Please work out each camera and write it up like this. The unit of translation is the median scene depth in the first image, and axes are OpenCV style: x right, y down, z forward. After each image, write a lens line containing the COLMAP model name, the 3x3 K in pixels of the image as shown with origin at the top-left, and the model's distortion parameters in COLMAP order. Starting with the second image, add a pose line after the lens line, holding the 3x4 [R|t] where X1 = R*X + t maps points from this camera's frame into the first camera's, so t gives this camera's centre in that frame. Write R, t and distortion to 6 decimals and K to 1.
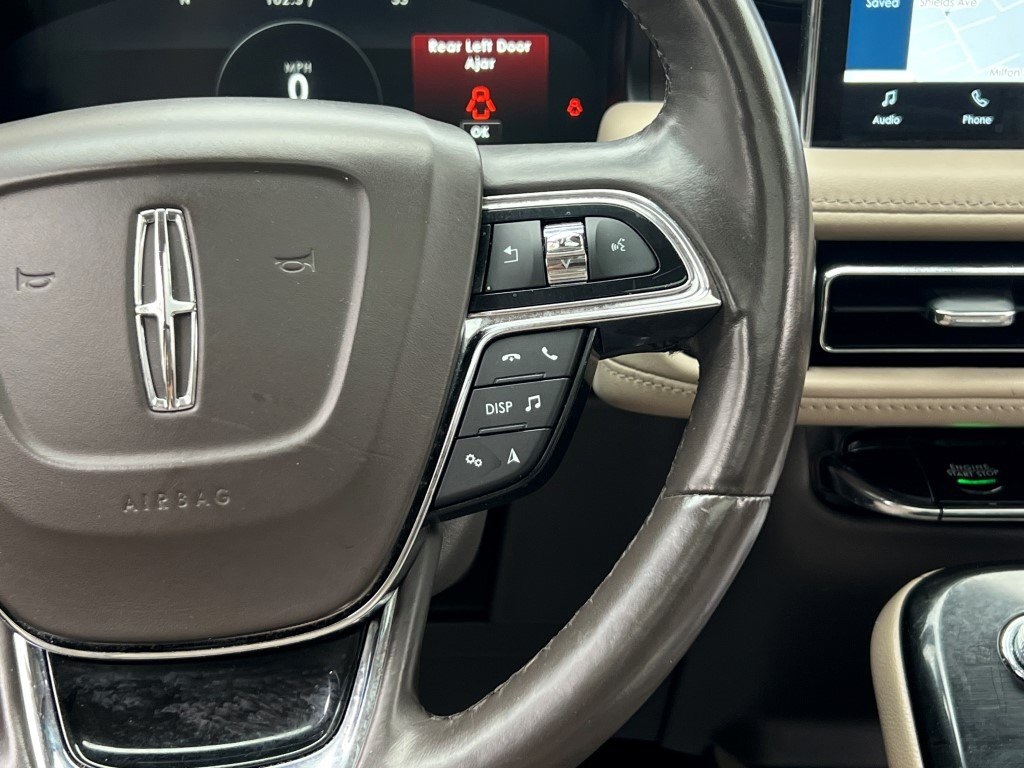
lens RADIAL K [[1501.6, 0, 522.2], [0, 1501.6, 390.5], [0, 0, 1]] dist [0.068390, 0.000000]
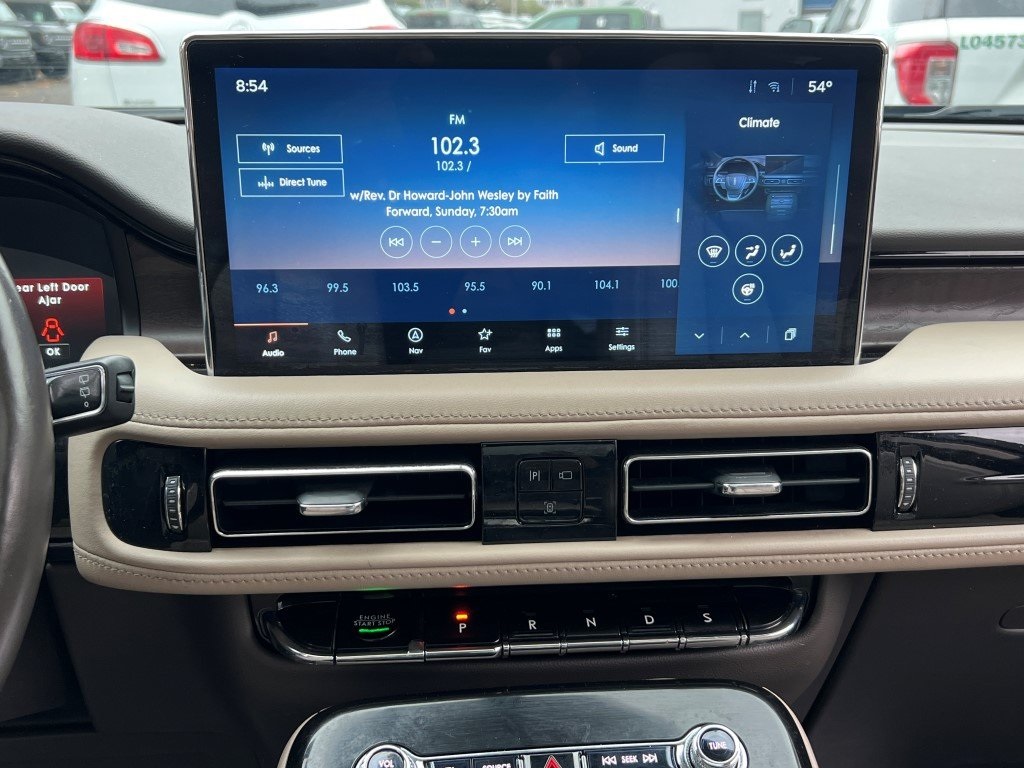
lens RADIAL K [[1043.5, 0, 517.3], [0, 1043.5, 383.0], [0, 0, 1]] dist [0.061361, 0.000000]
pose [[0.998778, -0.019009, 0.045615, 0.542991], [0.022952, 0.995896, -0.087544, -0.094196], [-0.043763, 0.088484, 0.995116, 0.139817]]
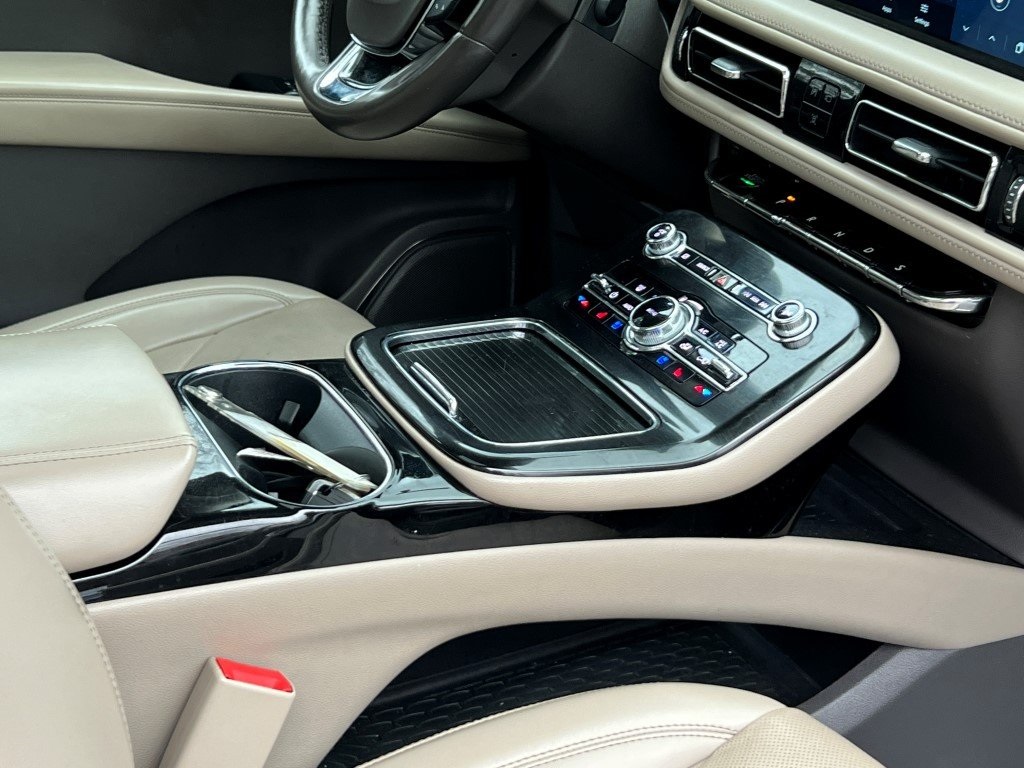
lens RADIAL K [[1595.9, 0, 516.6], [0, 1595.9, 381.8], [0, 0, 1]] dist [0.076616, 0.000000]
pose [[0.408286, 0.410487, -0.815355, 2.555124], [-0.390971, 0.885757, 0.250154, -0.133648], [0.824891, 0.216646, 0.522130, -0.209049]]
